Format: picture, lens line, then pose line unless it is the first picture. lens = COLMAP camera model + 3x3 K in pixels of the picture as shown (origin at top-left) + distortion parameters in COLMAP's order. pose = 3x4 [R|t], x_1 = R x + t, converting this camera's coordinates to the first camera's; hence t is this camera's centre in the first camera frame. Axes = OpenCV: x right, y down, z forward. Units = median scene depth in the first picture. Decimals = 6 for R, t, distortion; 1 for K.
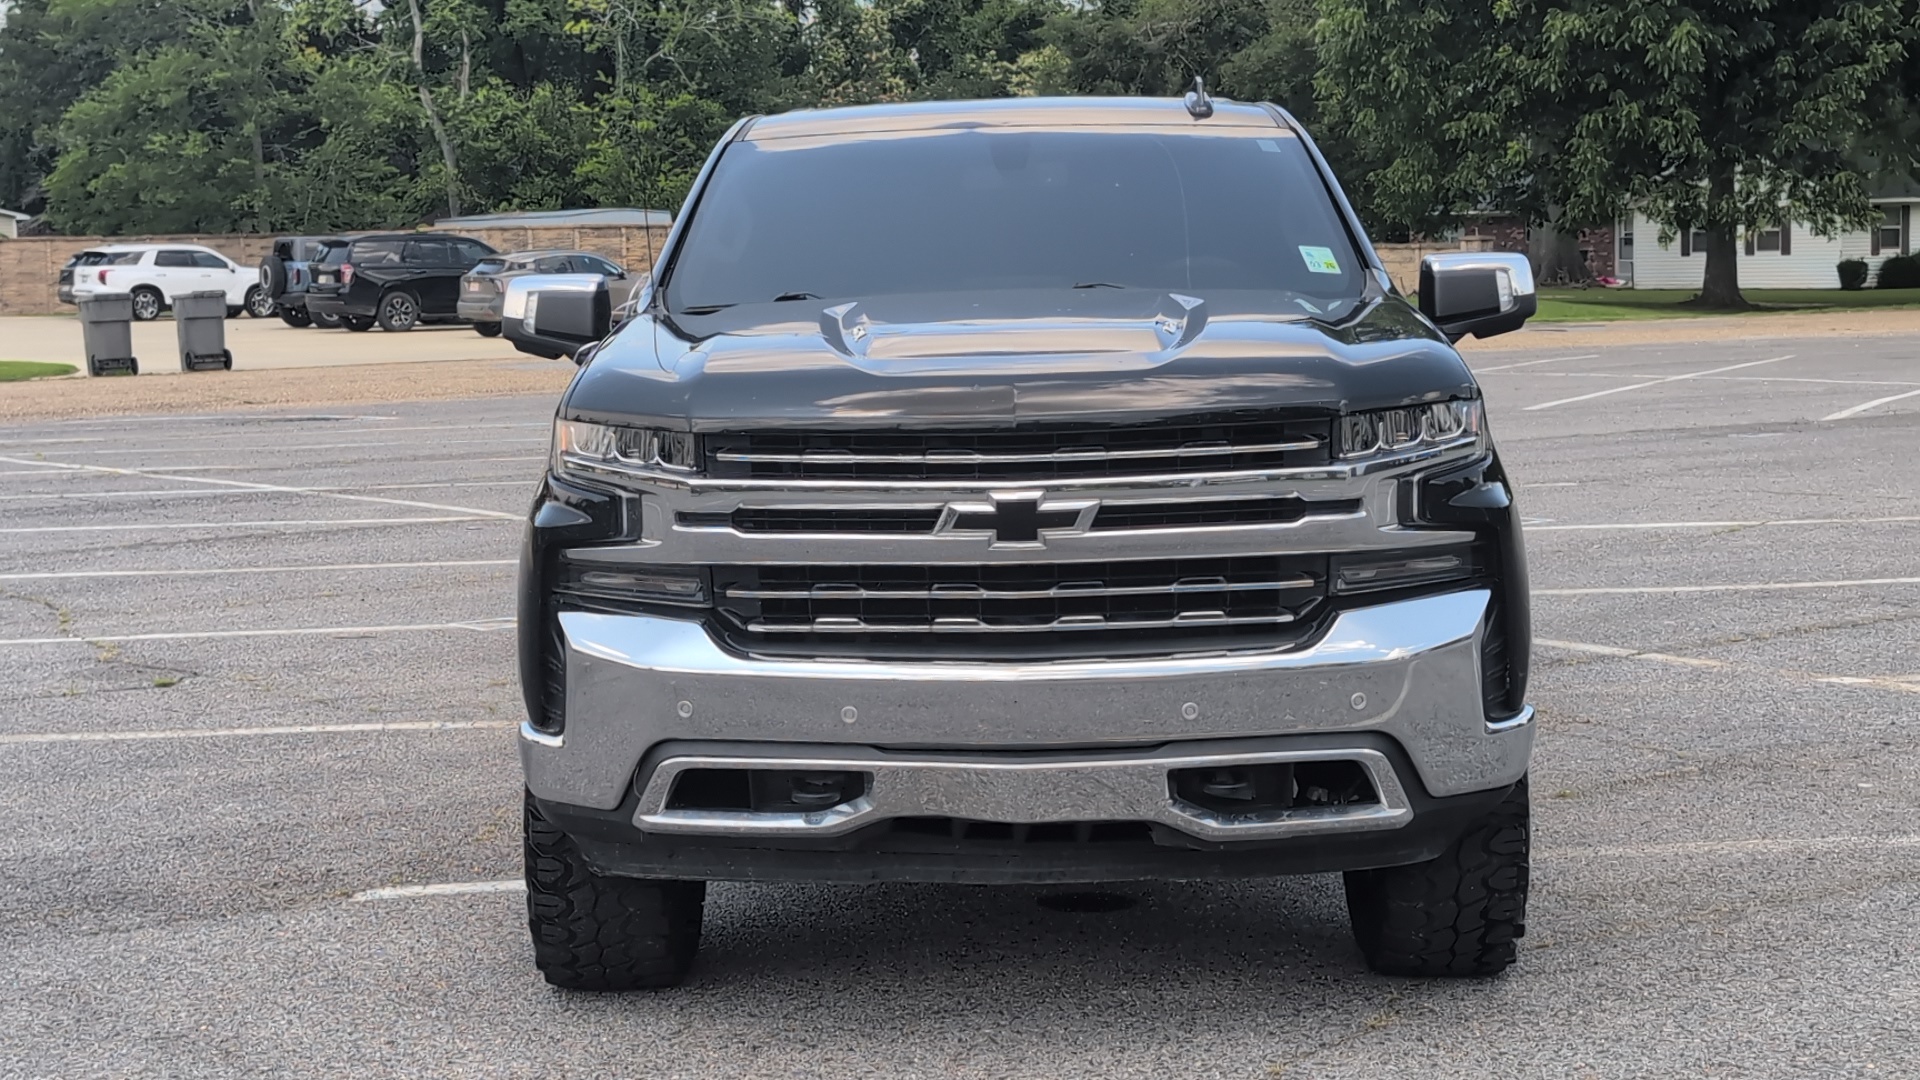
lens RADIAL K [[3185.8, 0, 973.3], [0, 3185.8, 542.2], [0, 0, 1]] dist [0.086807, 0.000000]
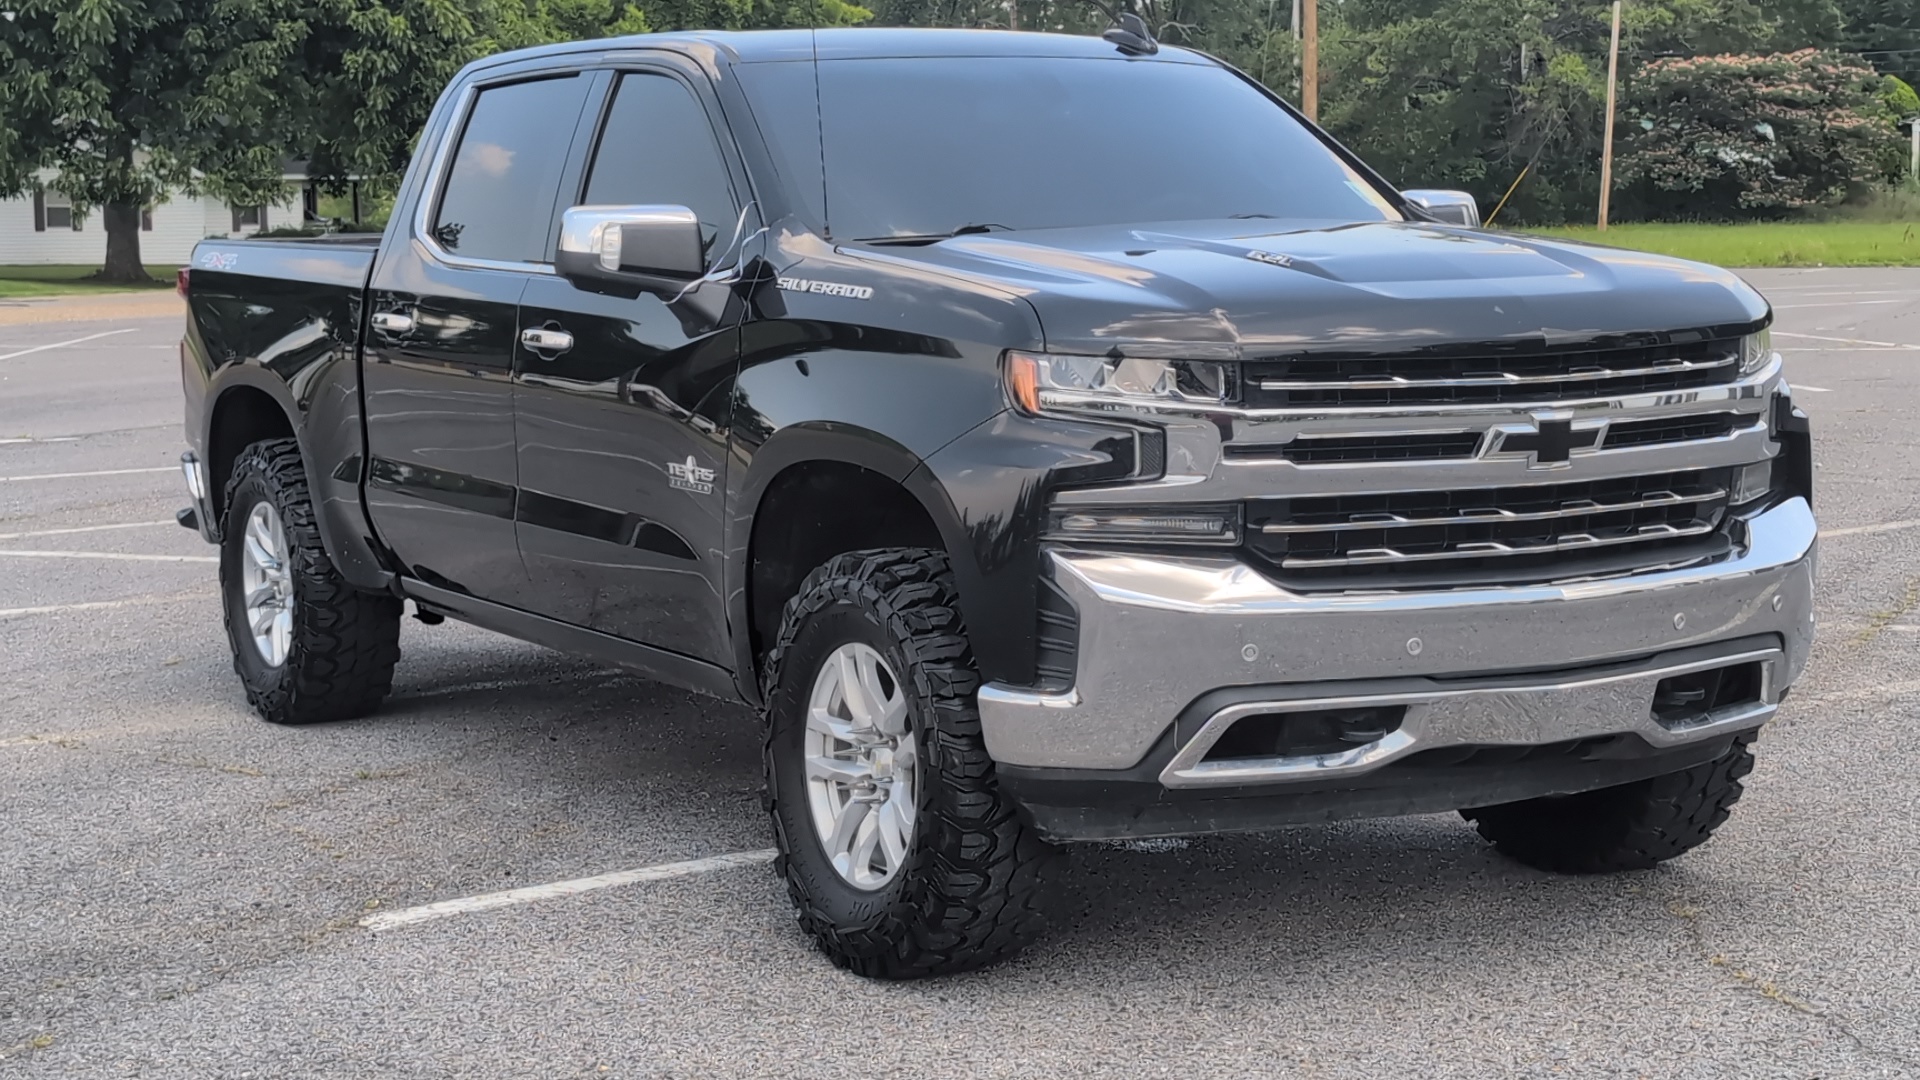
lens RADIAL K [[3185.8, 0, 962.6], [0, 3185.8, 540.1], [0, 0, 1]] dist [0.086807, 0.000000]
pose [[0.860609, -0.048165, 0.506983, -0.634493], [0.045212, 0.998813, 0.018142, -0.002187], [-0.507255, 0.007309, 0.861765, 0.222882]]
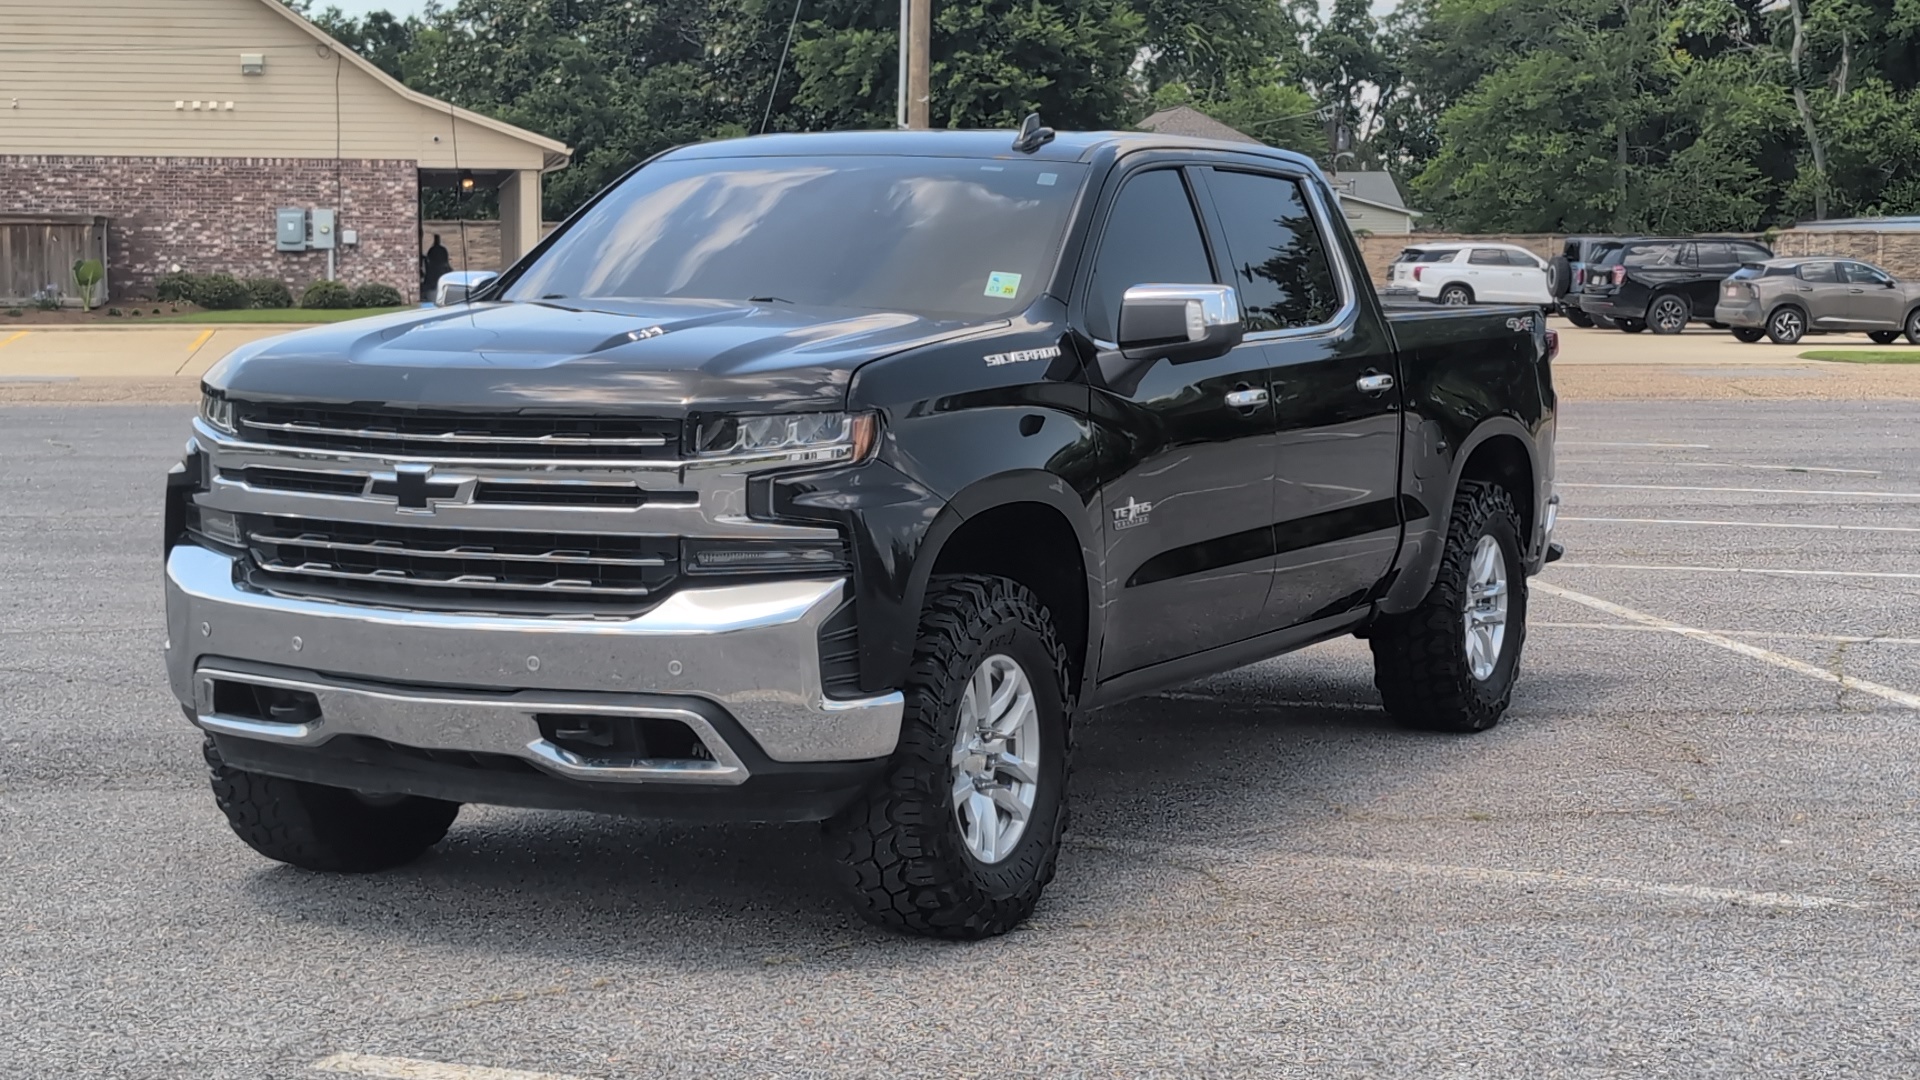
lens RADIAL K [[3185.8, 0, 961.0], [0, 3185.8, 553.1], [0, 0, 1]] dist [0.086807, 0.000000]
pose [[0.895822, 0.069644, -0.438922, 0.696888], [-0.068068, 0.997493, 0.019350, -0.019676], [0.439169, 0.012542, 0.898317, 0.021459]]
